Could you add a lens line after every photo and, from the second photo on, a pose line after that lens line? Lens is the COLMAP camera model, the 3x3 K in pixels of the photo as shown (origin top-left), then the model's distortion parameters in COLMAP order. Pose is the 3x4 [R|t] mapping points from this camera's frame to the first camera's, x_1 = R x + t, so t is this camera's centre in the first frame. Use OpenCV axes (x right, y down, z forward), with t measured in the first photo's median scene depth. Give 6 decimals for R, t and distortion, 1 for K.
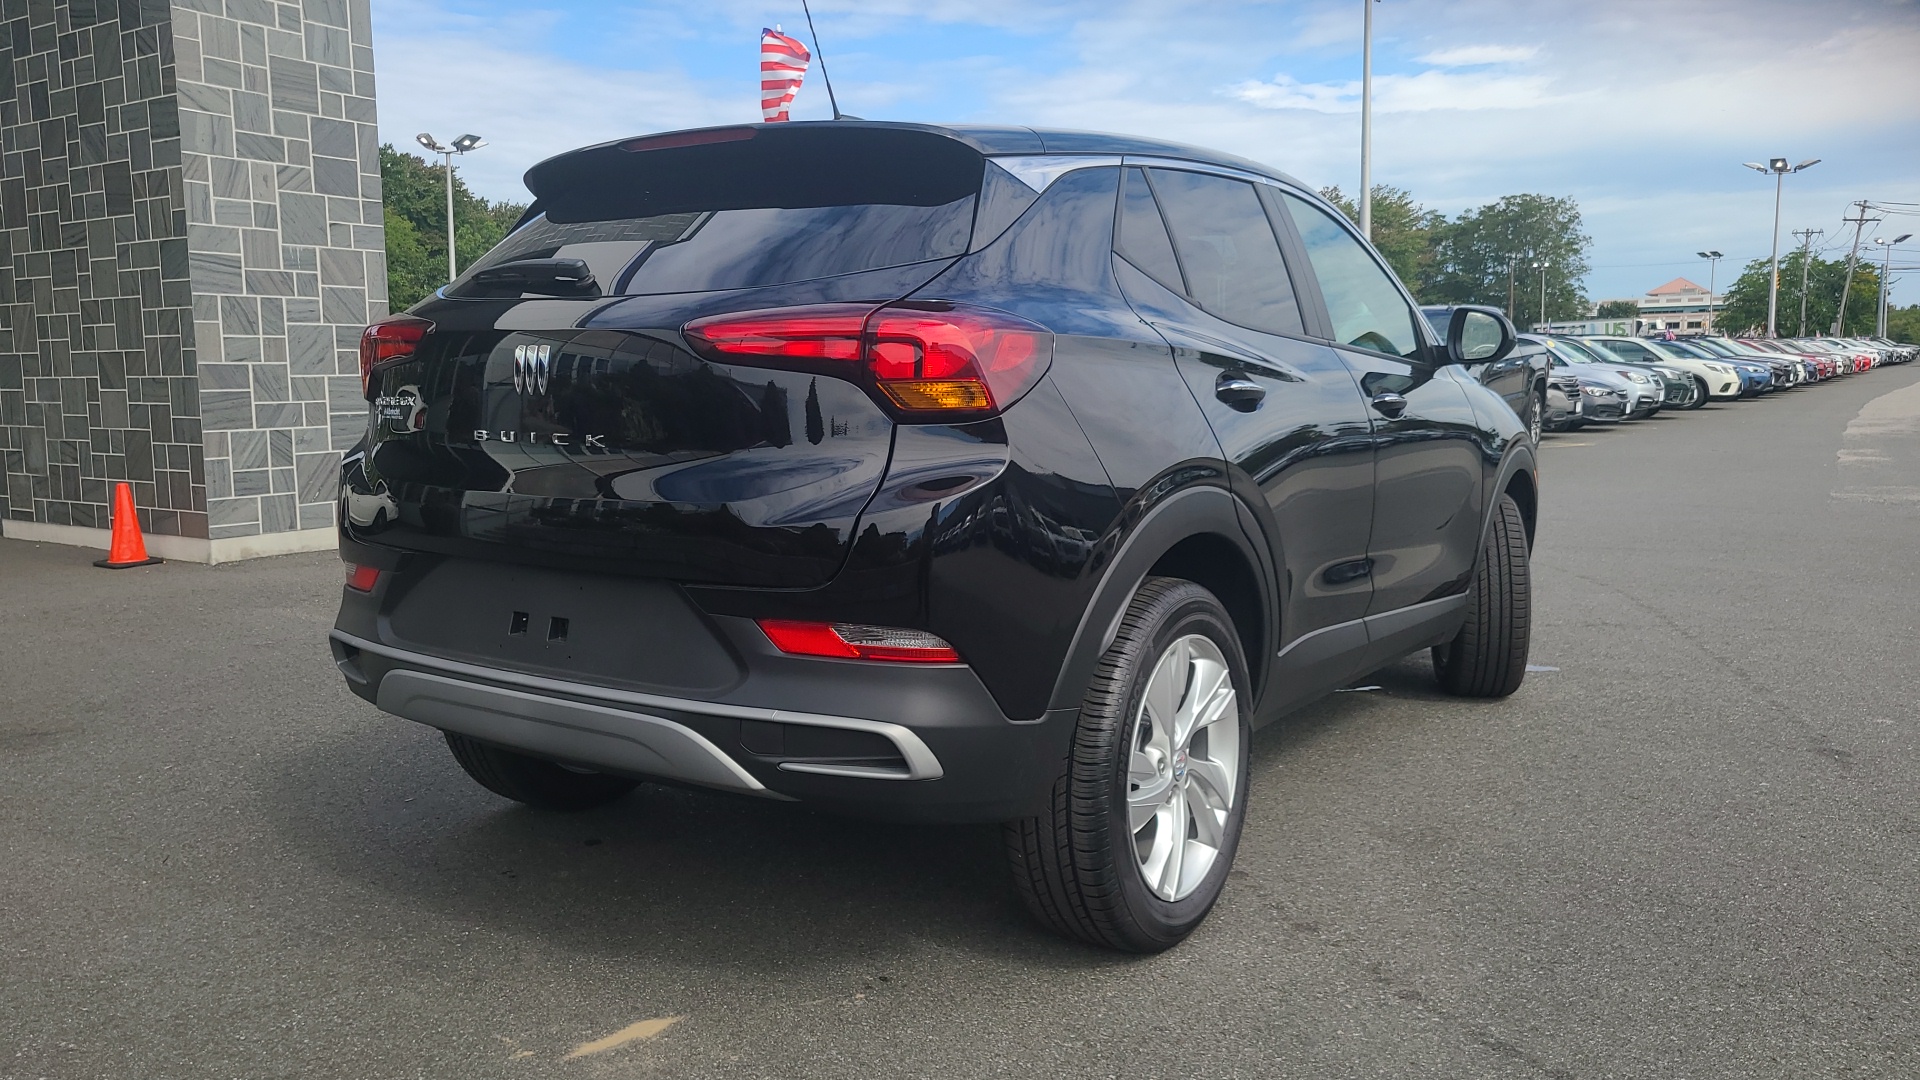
lens RADIAL K [[1441.8, 0, 918.5], [0, 1441.8, 541.3], [0, 0, 1]] dist [0.038949, -0.014646]
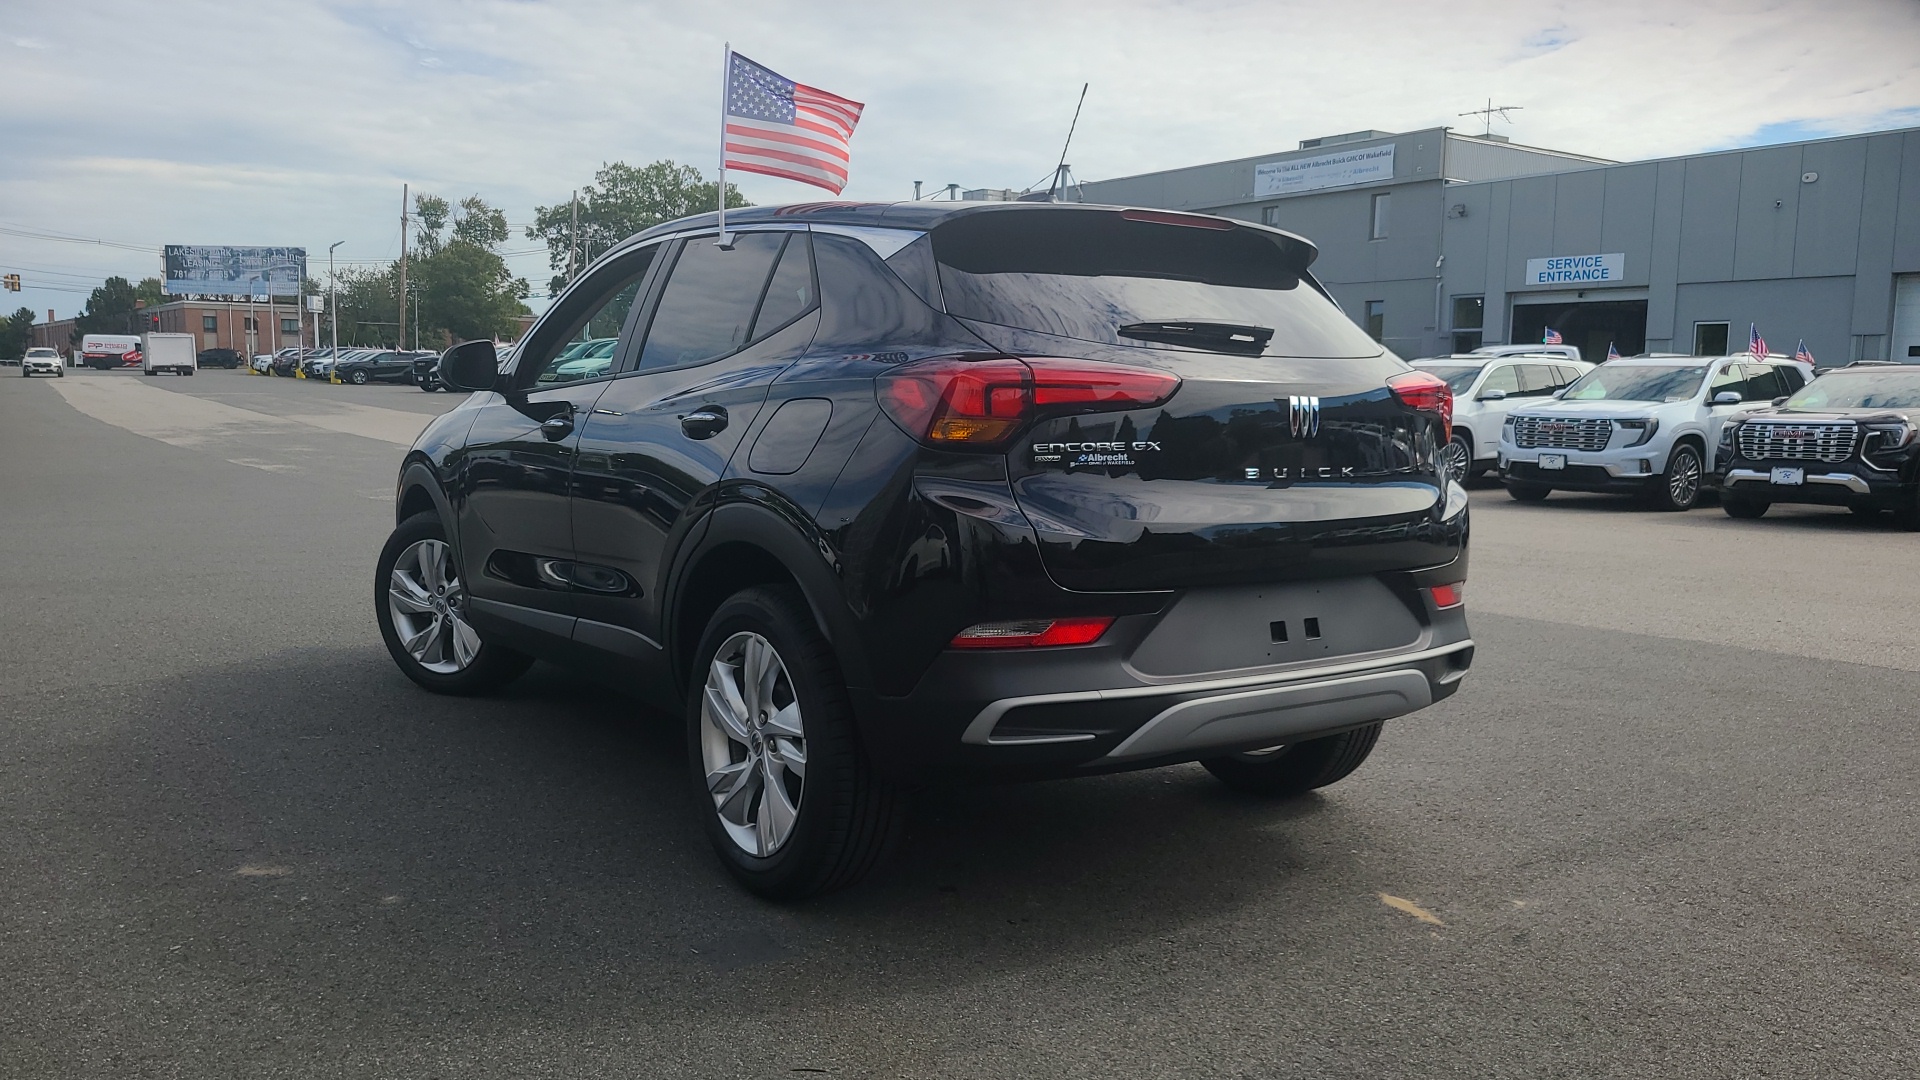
lens RADIAL K [[1441.8, 0, 966.0], [0, 1441.8, 552.6], [0, 0, 1]] dist [0.038949, -0.014646]
pose [[0.336993, -0.090993, 0.937100, -0.861377], [0.089146, 0.993931, 0.064453, -0.062457], [-0.937277, 0.061819, 0.343059, 0.490594]]
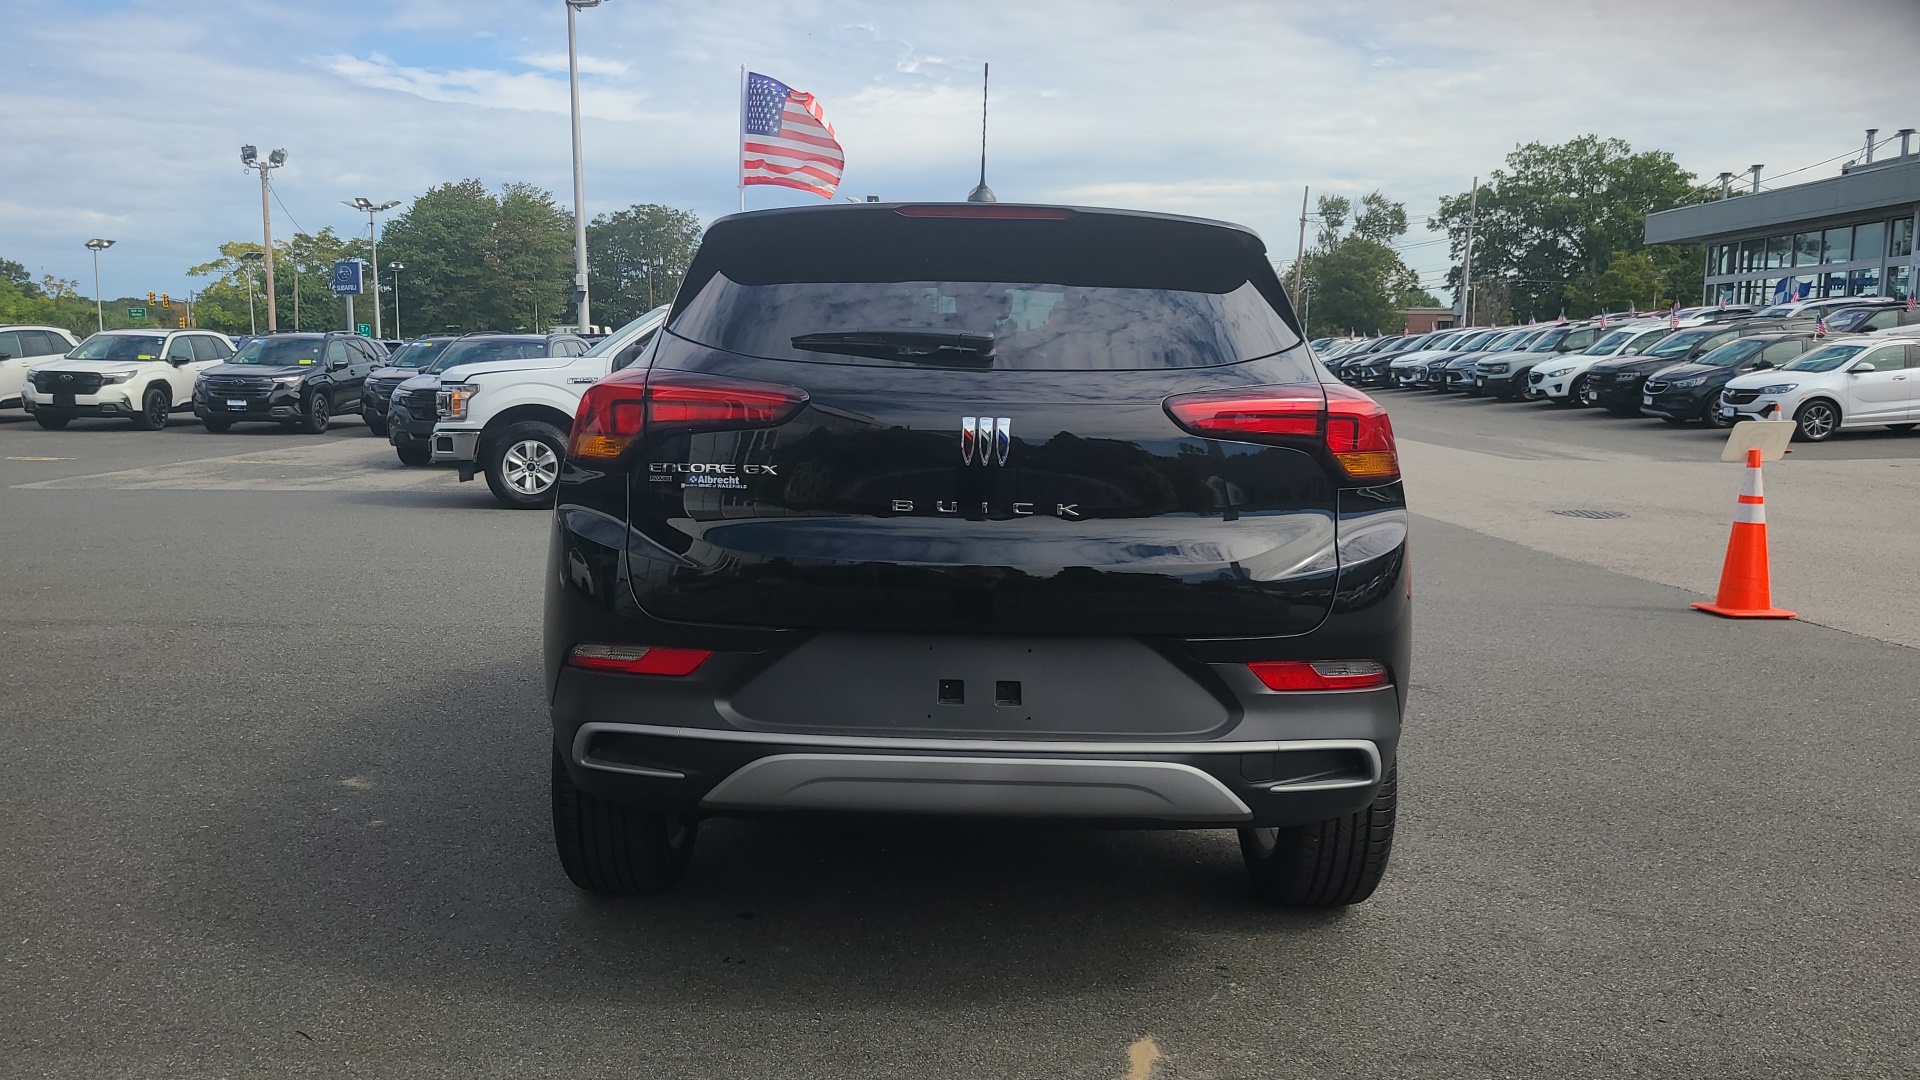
lens RADIAL K [[1441.8, 0, 943.8], [0, 1441.8, 544.2], [0, 0, 1]] dist [0.038949, -0.014646]
pose [[0.825148, -0.049473, 0.562746, -0.495028], [0.046101, 0.998732, 0.020205, -0.038867], [-0.563032, 0.009271, 0.826383, 0.102896]]
